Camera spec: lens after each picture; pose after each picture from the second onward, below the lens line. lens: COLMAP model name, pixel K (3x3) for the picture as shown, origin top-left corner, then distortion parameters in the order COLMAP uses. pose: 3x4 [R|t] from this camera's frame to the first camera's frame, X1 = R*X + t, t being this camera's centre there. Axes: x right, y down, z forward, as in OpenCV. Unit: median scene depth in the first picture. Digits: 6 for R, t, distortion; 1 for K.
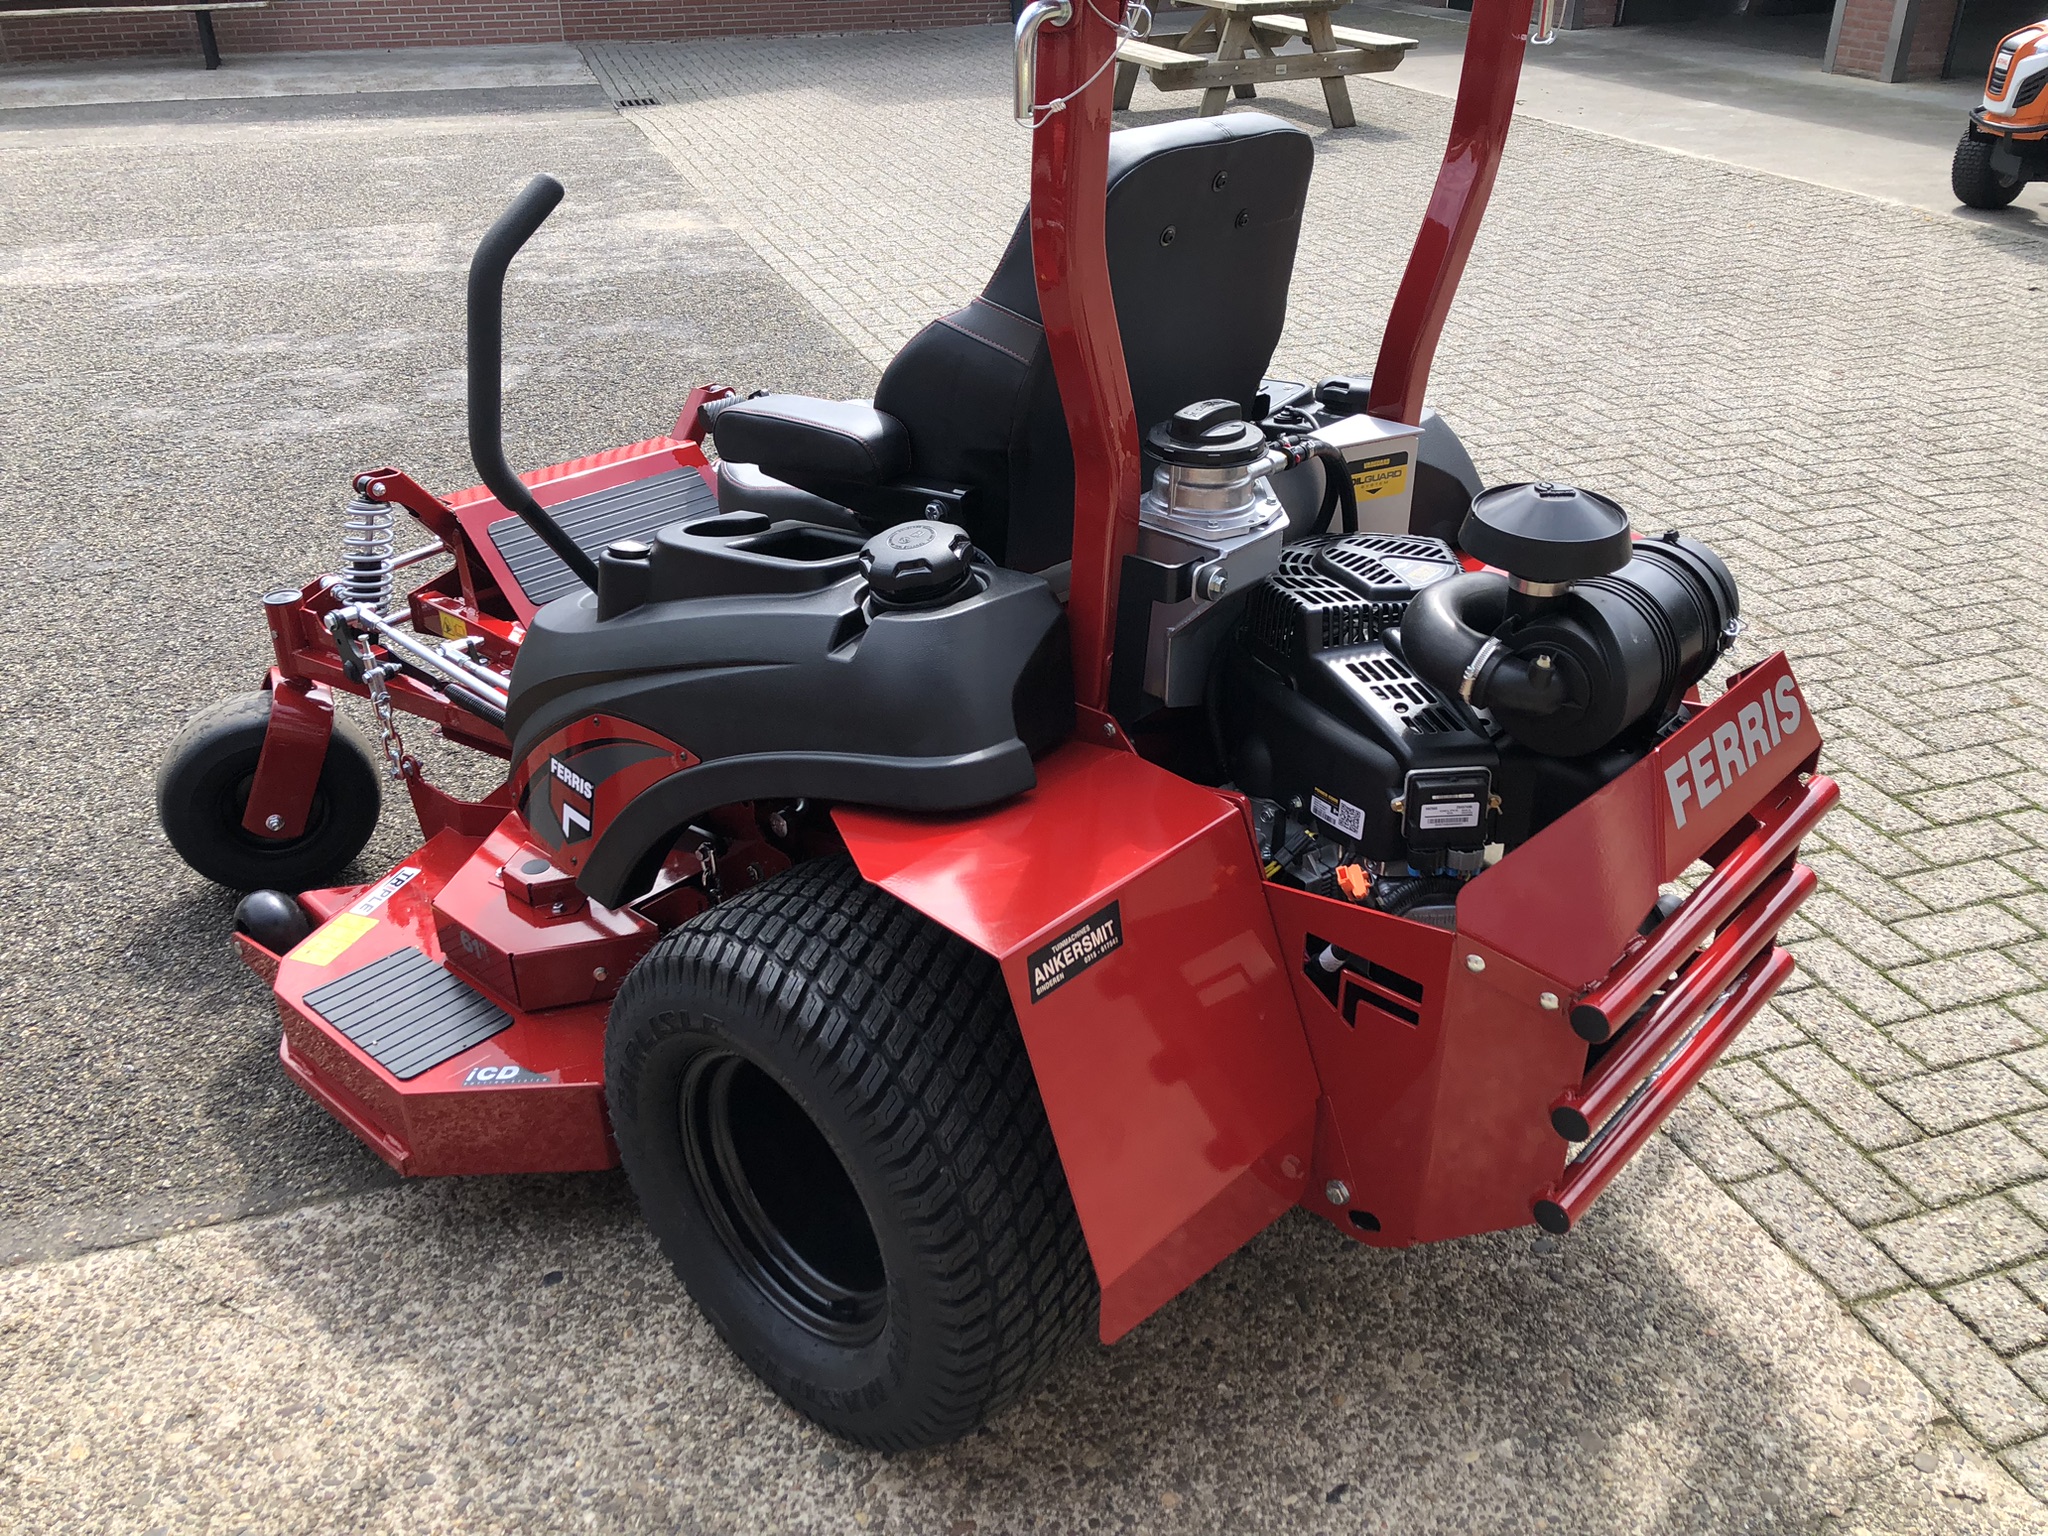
lens RADIAL K [[1686.8, 0, 1020.0], [0, 1686.8, 774.5], [0, 0, 1]] dist [0.059975, -0.088779]
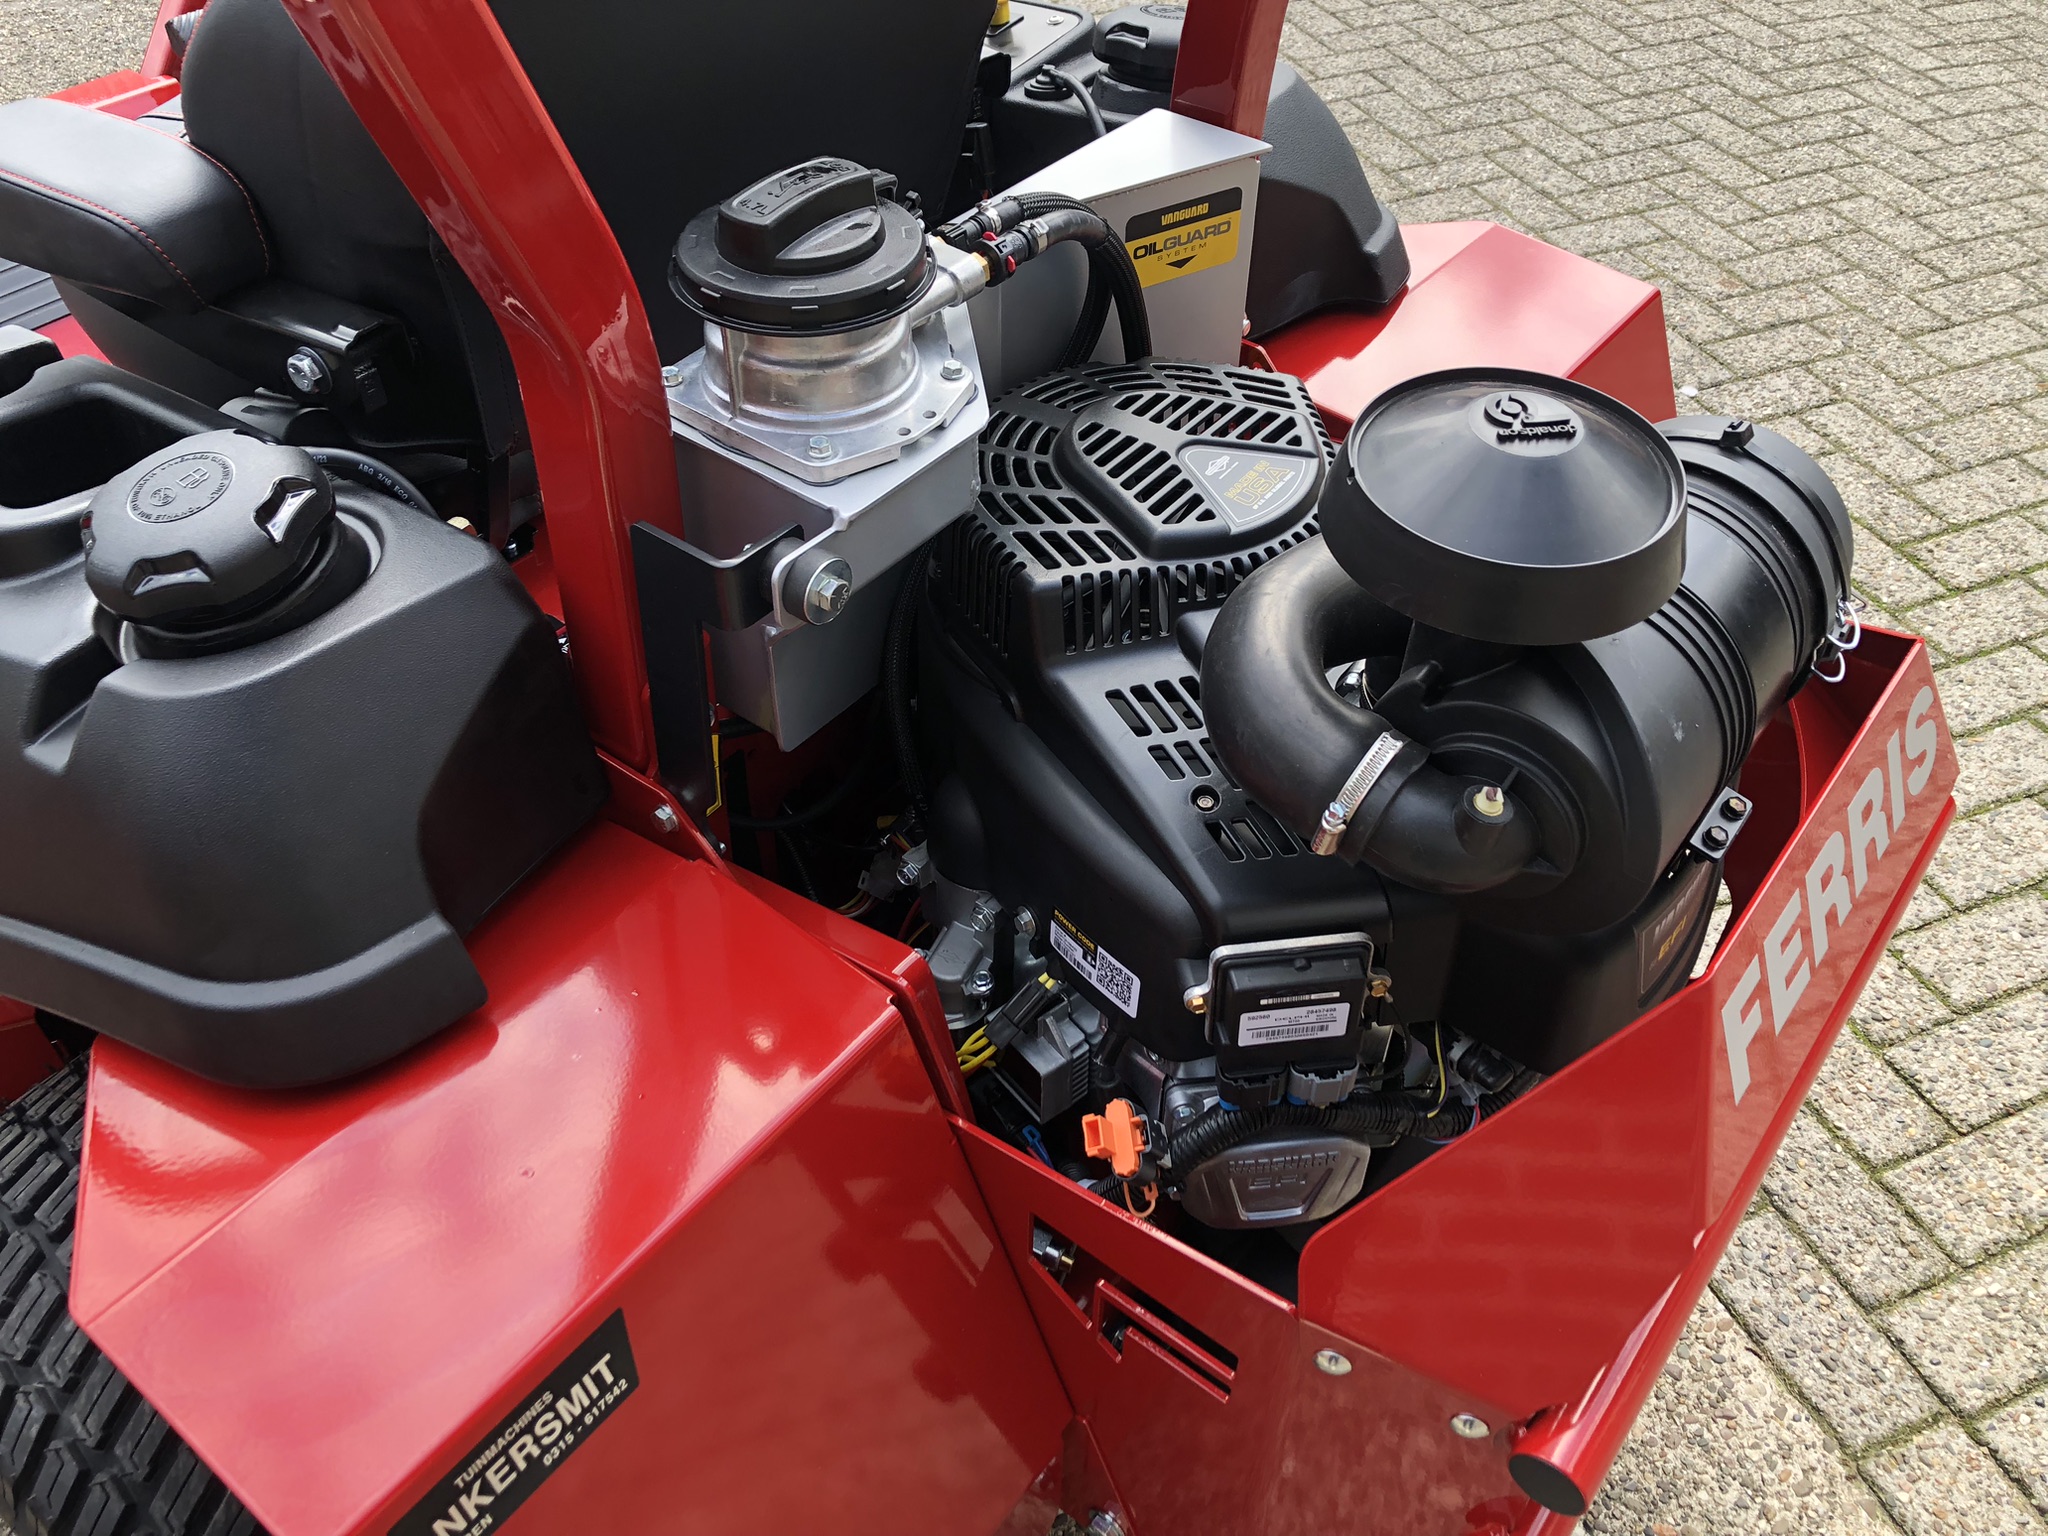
lens RADIAL K [[1686.8, 0, 1023.5], [0, 1686.8, 756.1], [0, 0, 1]] dist [0.059975, -0.088779]
pose [[0.996840, -0.044380, 0.065881, 0.106784], [0.026035, 0.966096, 0.256866, -0.145454], [-0.075047, -0.254339, 0.964199, 0.400539]]
